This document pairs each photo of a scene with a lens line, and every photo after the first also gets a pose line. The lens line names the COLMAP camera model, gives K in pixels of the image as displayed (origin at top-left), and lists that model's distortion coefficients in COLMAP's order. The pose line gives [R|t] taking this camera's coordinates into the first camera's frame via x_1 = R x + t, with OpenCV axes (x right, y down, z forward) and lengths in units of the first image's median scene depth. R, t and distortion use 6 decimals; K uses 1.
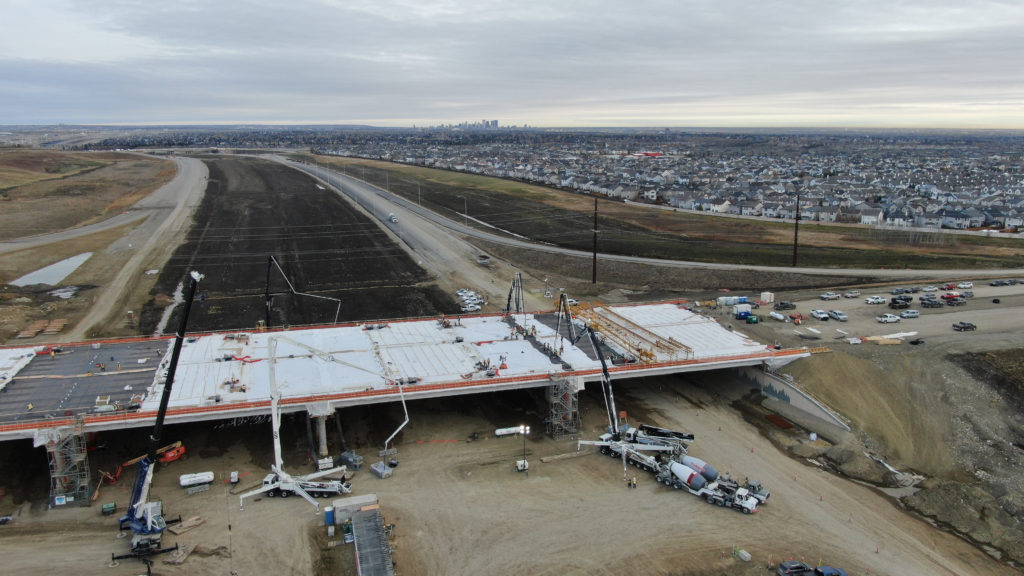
lens RADIAL K [[738.6, 0, 512.4], [0, 738.6, 287.7], [0, 0, 1]] dist [-0.009527, -0.001145]
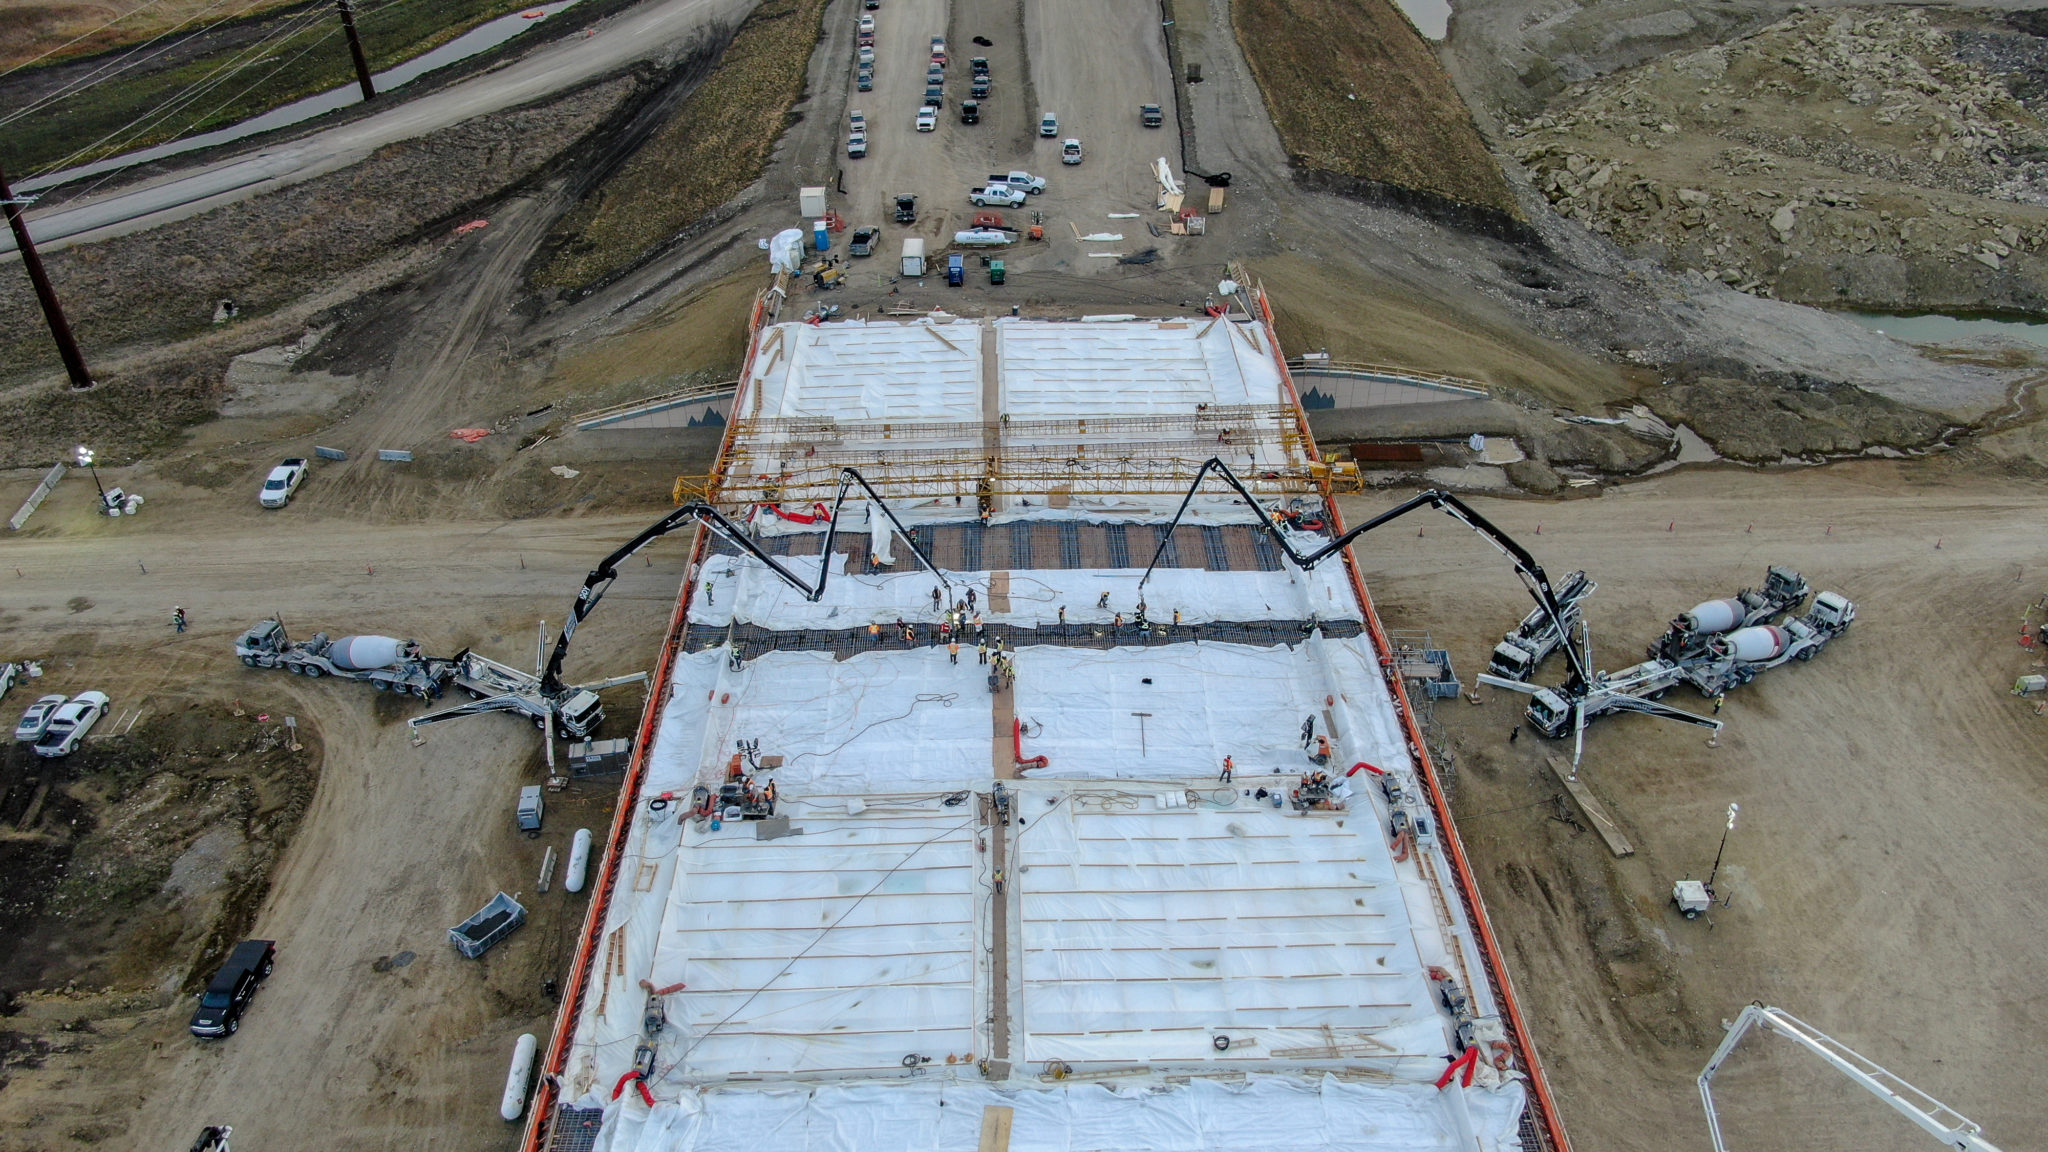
lens RADIAL K [[1477.2, 0, 1036.3], [0, 1477.2, 580.3], [0, 0, 1]] dist [-0.009527, -0.001145]
pose [[0.289832, -0.567489, 0.770684, -0.540101], [0.215948, 0.823257, 0.524989, -0.334731], [-0.932397, 0.014269, 0.361155, 1.005459]]
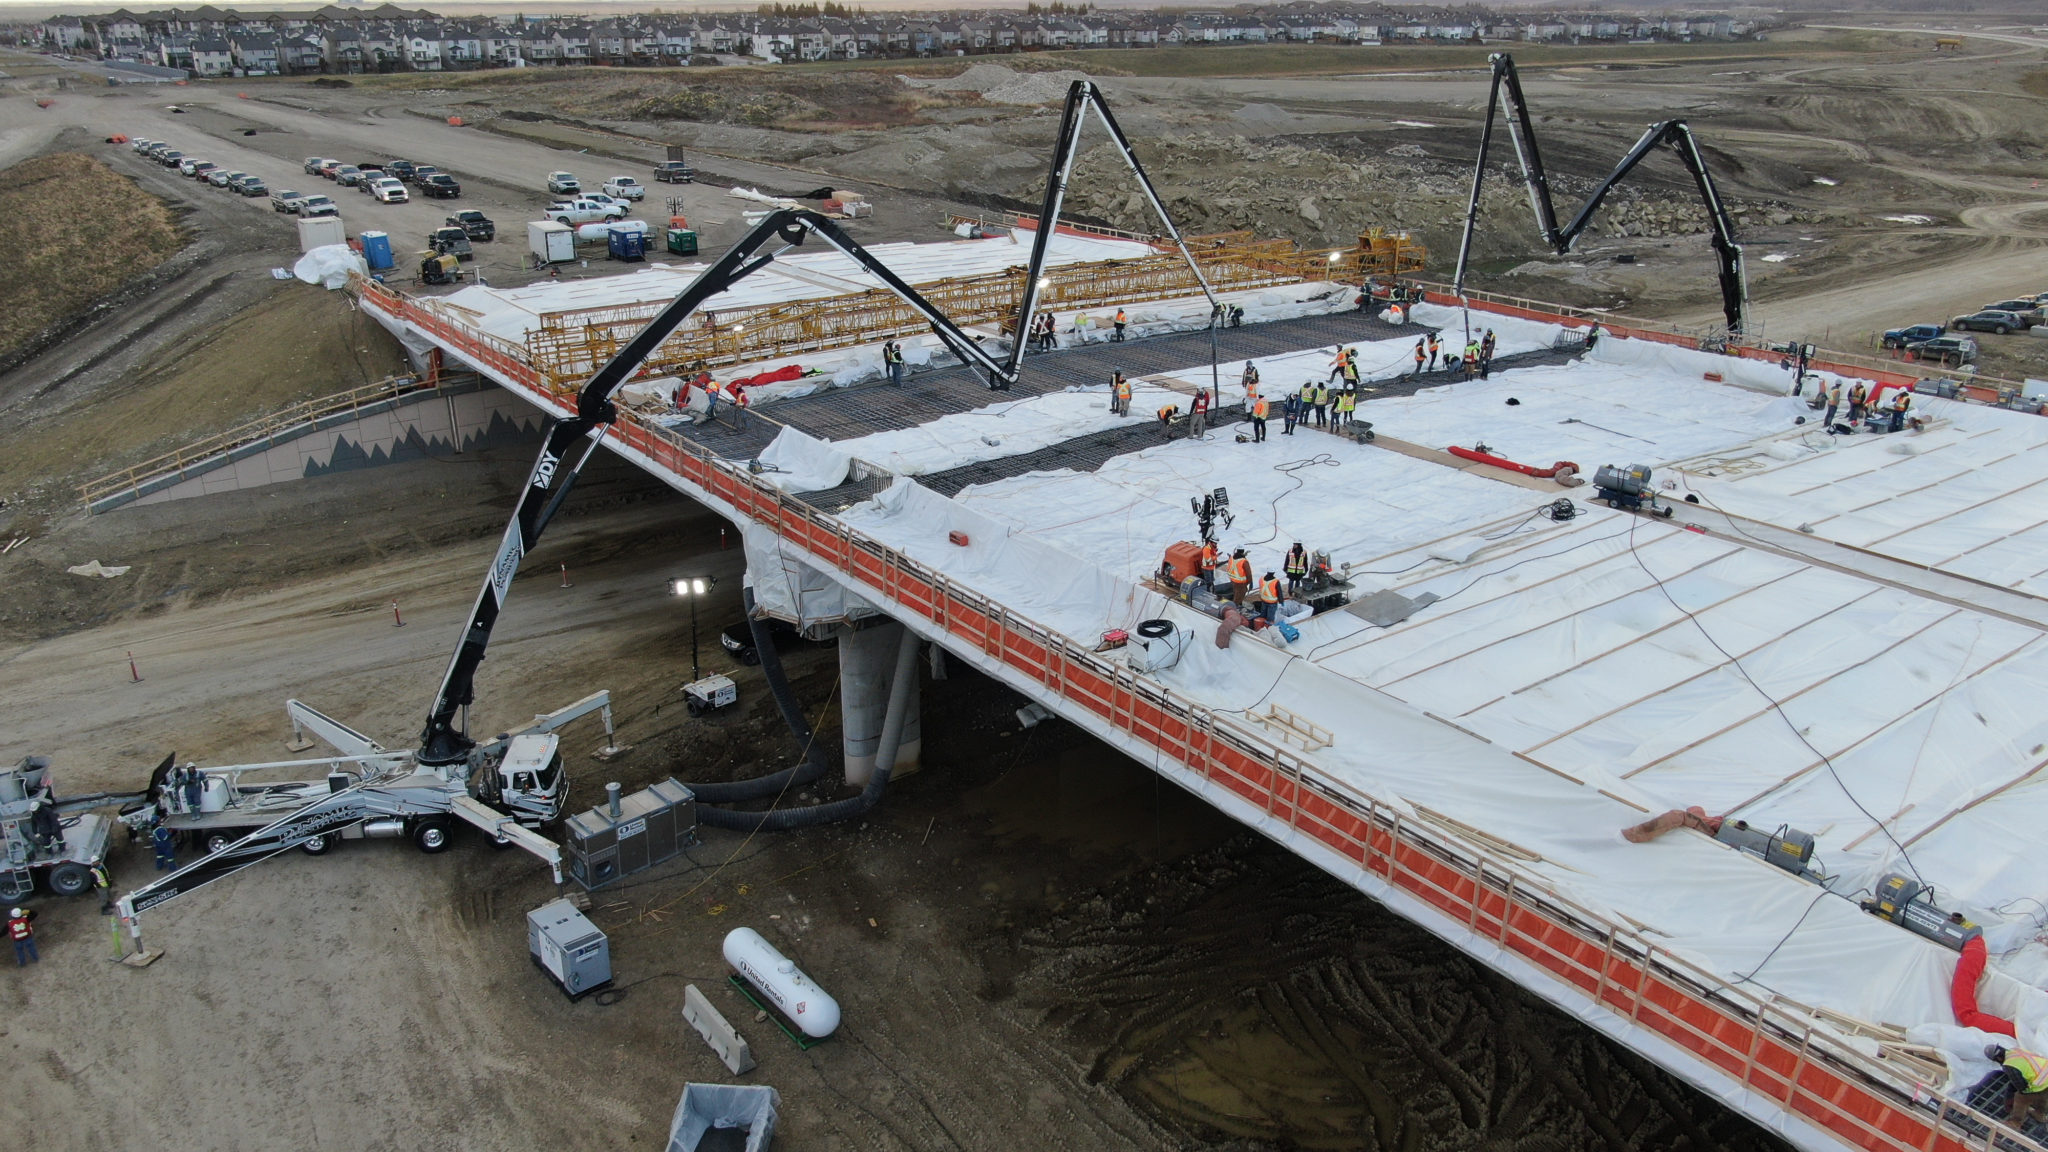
lens RADIAL K [[1477.2, 0, 1026.2], [0, 1477.2, 573.2], [0, 0, 1]] dist [-0.009527, -0.001145]
pose [[-0.296080, -0.347682, 0.889637, -0.377474], [0.210164, 0.884859, 0.415759, -0.070209], [-0.931755, 0.310067, -0.188919, 1.486152]]
